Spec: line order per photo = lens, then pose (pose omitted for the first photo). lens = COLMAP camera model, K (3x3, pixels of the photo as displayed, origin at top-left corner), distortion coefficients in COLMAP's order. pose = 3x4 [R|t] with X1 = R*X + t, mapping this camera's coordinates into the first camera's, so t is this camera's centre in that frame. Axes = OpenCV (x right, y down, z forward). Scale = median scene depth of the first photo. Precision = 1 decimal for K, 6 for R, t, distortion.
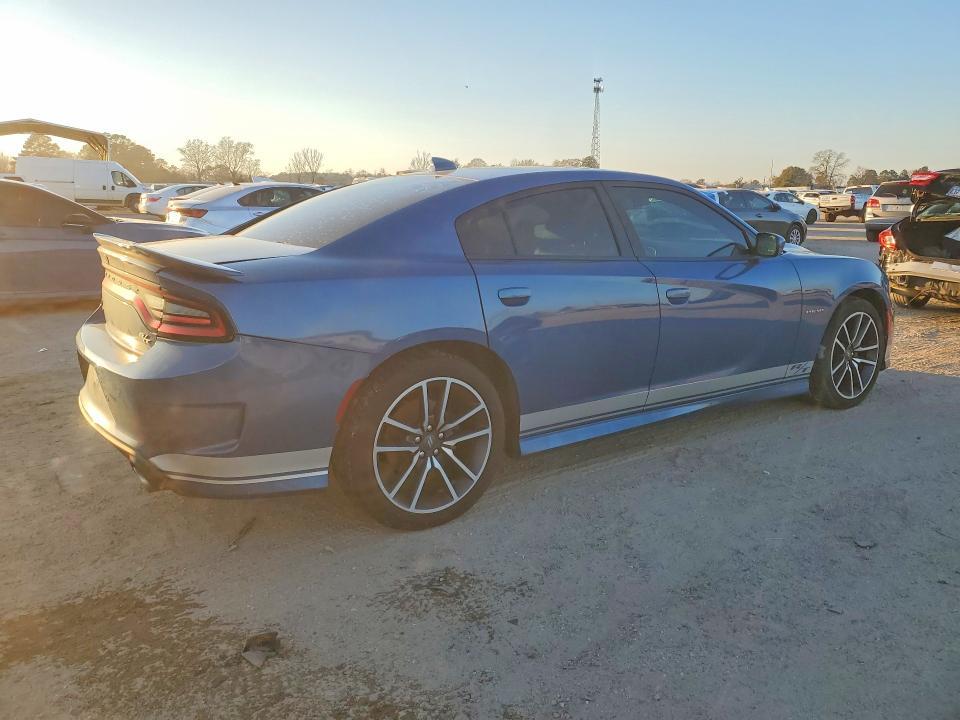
lens RADIAL K [[742.4, 0, 480.0], [0, 742.4, 357.3], [0, 0, 1]] dist [-0.002924, 0.005162]
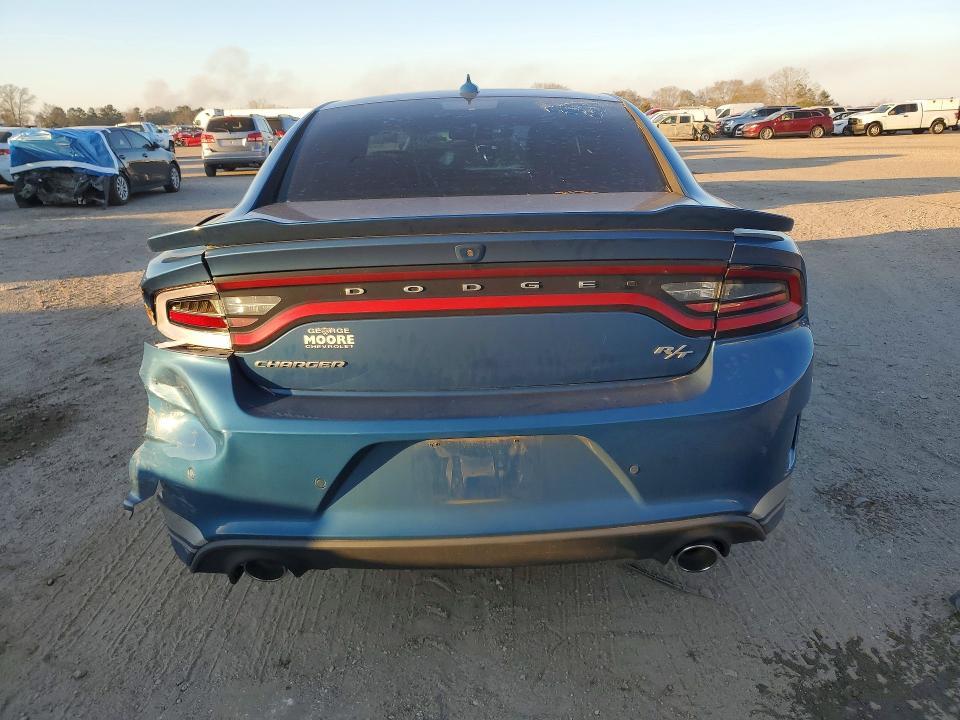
lens RADIAL K [[742.4, 0, 479.3], [0, 742.4, 357.9], [0, 0, 1]] dist [-0.002924, 0.005162]
pose [[0.556772, -0.261947, 0.788282, -0.154898], [0.199615, 0.963361, 0.179135, -0.024690], [-0.806325, 0.057615, 0.588661, 0.112208]]
